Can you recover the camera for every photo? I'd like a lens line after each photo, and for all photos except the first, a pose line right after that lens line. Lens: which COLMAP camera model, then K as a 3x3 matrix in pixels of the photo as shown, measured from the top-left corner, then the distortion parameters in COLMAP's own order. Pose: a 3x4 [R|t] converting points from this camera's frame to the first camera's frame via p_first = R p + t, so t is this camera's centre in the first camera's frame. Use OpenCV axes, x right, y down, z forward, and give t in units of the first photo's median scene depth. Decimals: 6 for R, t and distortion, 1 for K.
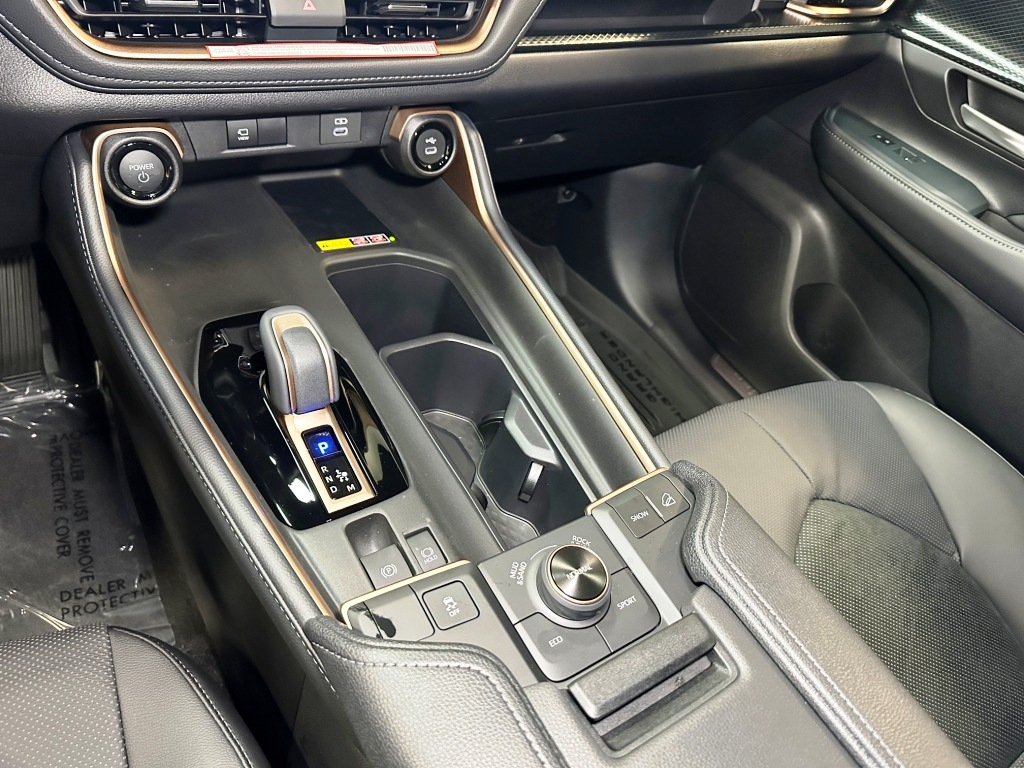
lens RADIAL K [[712.4, 0, 508.2], [0, 712.4, 385.5], [0, 0, 1]] dist [0.056701, -0.107563]
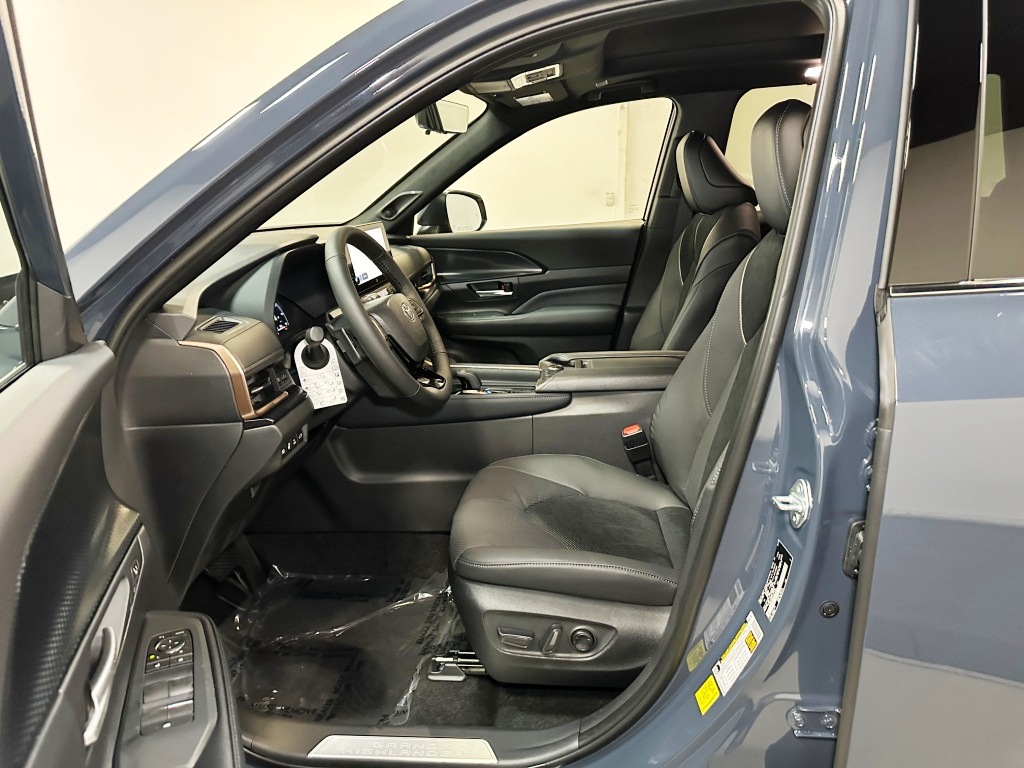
lens RADIAL K [[712.4, 0, 508.2], [0, 712.4, 385.5], [0, 0, 1]] dist [0.056701, -0.107563]
pose [[0.563828, -0.438967, 0.699575, -1.490037], [0.689929, 0.715954, -0.106808, 0.280369], [-0.453979, 0.542878, 0.706531, -0.909868]]
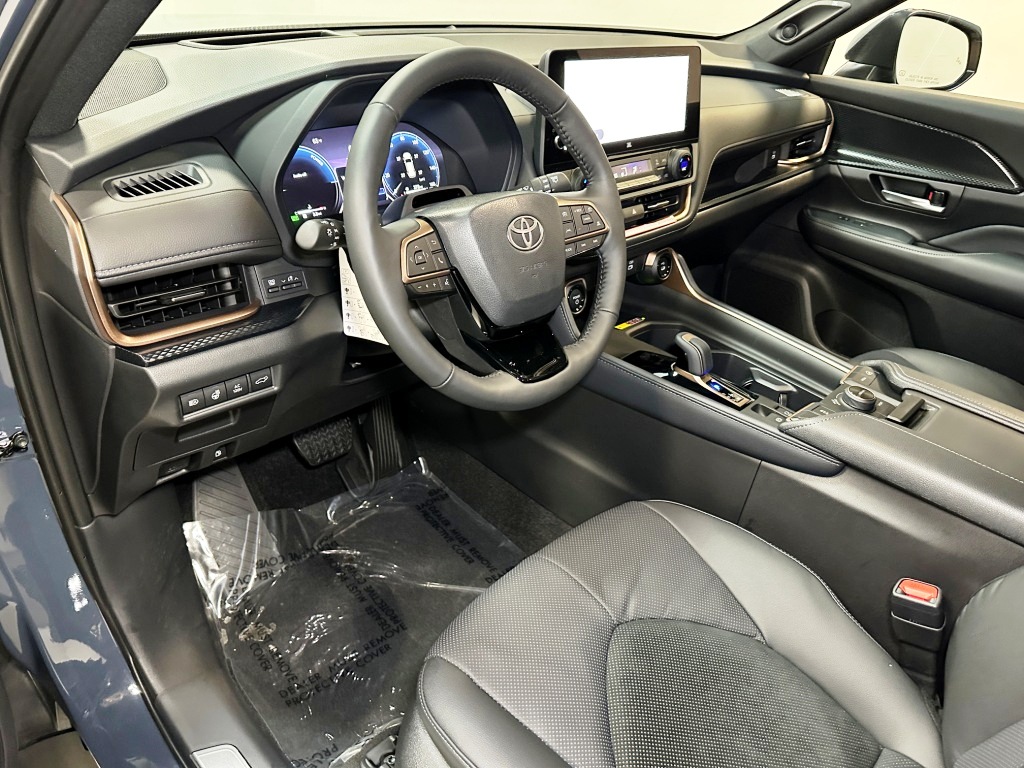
lens RADIAL K [[712.4, 0, 508.2], [0, 712.4, 385.5], [0, 0, 1]] dist [0.056701, -0.107563]
pose [[0.964324, -0.232525, 0.126537, -0.614251], [0.253825, 0.947900, -0.192504, 0.181140], [-0.075183, 0.217755, 0.973104, -0.583432]]
